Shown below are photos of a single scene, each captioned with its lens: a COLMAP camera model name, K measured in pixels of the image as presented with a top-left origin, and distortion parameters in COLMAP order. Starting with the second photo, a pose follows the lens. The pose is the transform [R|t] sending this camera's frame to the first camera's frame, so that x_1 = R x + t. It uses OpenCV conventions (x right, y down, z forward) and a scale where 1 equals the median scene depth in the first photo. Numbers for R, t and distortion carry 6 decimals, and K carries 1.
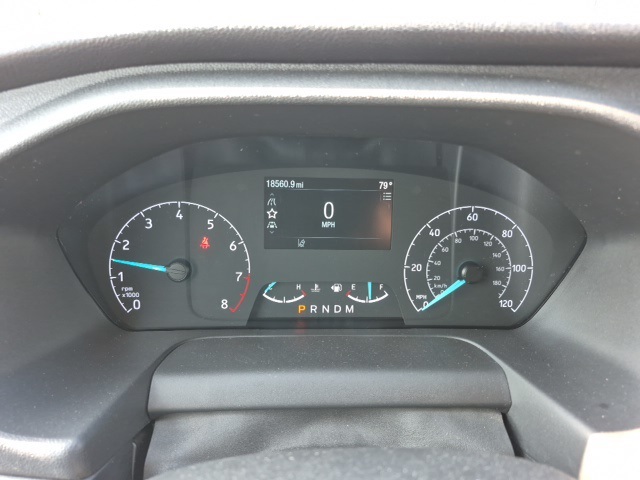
lens RADIAL K [[433.6, 0, 317.2], [0, 433.6, 240.0], [0, 0, 1]] dist [0.115734, -0.127345]
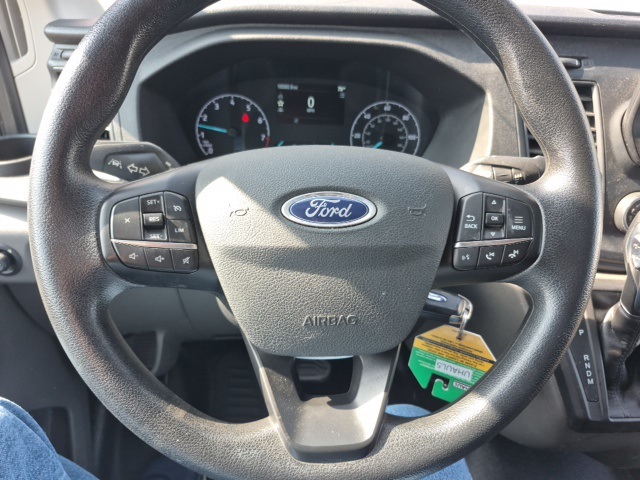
lens RADIAL K [[433.6, 0, 317.2], [0, 433.6, 240.0], [0, 0, 1]] dist [0.115734, -0.127345]
pose [[0.999817, 0.019097, 0.001163, 0.063552], [-0.019101, 0.992800, 0.118249, 0.300504], [0.001103, -0.118250, 0.992983, -0.957677]]
